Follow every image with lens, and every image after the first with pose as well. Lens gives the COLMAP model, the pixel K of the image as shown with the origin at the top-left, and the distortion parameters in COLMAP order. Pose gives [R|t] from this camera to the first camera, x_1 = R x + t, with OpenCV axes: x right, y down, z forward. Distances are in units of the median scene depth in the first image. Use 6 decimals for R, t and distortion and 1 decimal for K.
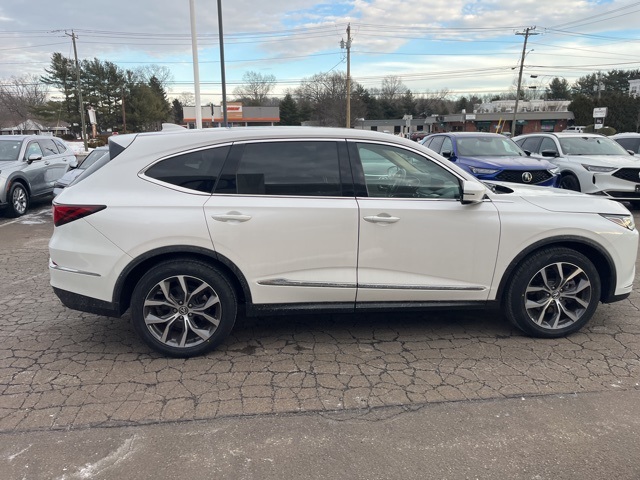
lens RADIAL K [[480.3, 0, 319.5], [0, 480.3, 233.4], [0, 0, 1]] dist [0.083457, -0.105260]
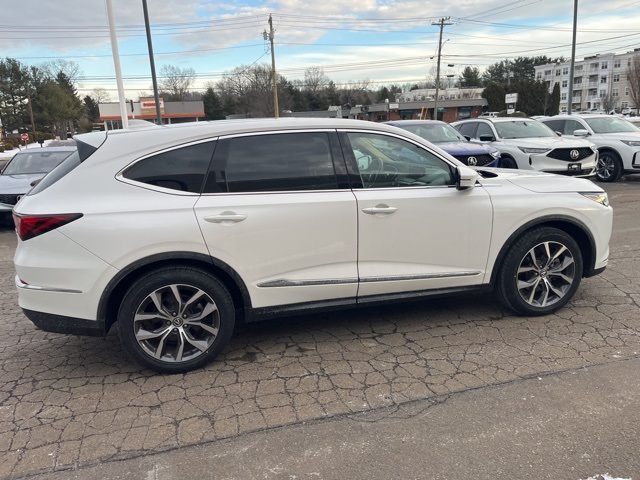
lens RADIAL K [[480.5, 0, 318.1], [0, 480.5, 234.9], [0, 0, 1]] dist [0.082501, -0.105457]
pose [[0.988352, -0.067054, 0.136619, -0.122362], [0.064660, 0.997667, 0.021893, -0.008511], [-0.137768, -0.012804, 0.990382, 0.047977]]
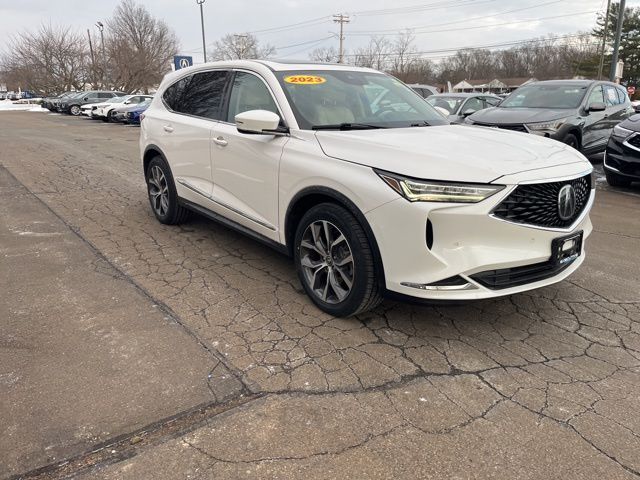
lens RADIAL K [[480.0, 0, 318.5], [0, 480.0, 243.9], [0, 0, 1]] dist [0.083377, -0.106280]
pose [[0.524809, 0.261803, -0.809960, 1.134091], [-0.177293, 0.964279, 0.196807, -0.057943], [0.832552, 0.040314, 0.552478, 0.544926]]
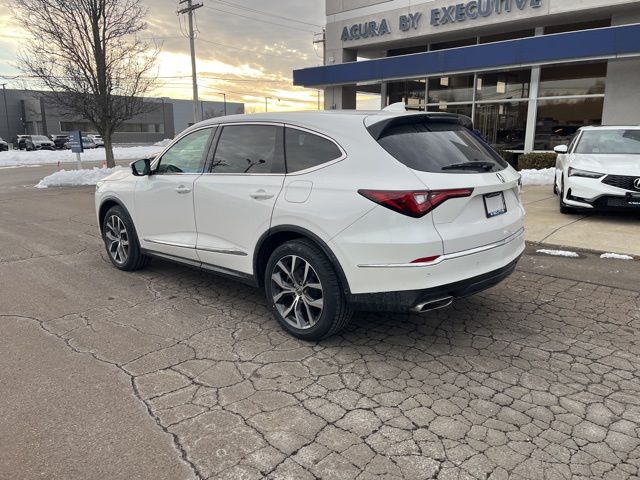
lens RADIAL K [[479.2, 0, 319.6], [0, 479.2, 236.6], [0, 0, 1]] dist [0.081332, -0.105102]
pose [[-0.644968, -0.142113, 0.750880, -1.021194], [0.166913, 0.932639, 0.319882, -0.335313], [-0.745759, 0.331645, -0.577802, 1.881789]]
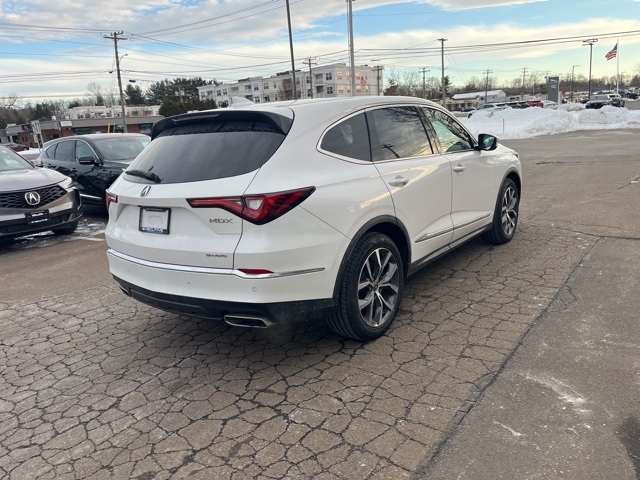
lens RADIAL K [[480.0, 0, 318.5], [0, 480.0, 243.9], [0, 0, 1]] dist [0.083377, -0.106280]
pose [[0.694219, -0.217925, 0.685980, -0.917009], [0.212950, 0.972582, 0.093467, -0.032446], [-0.687541, 0.081193, 0.721592, 0.360413]]
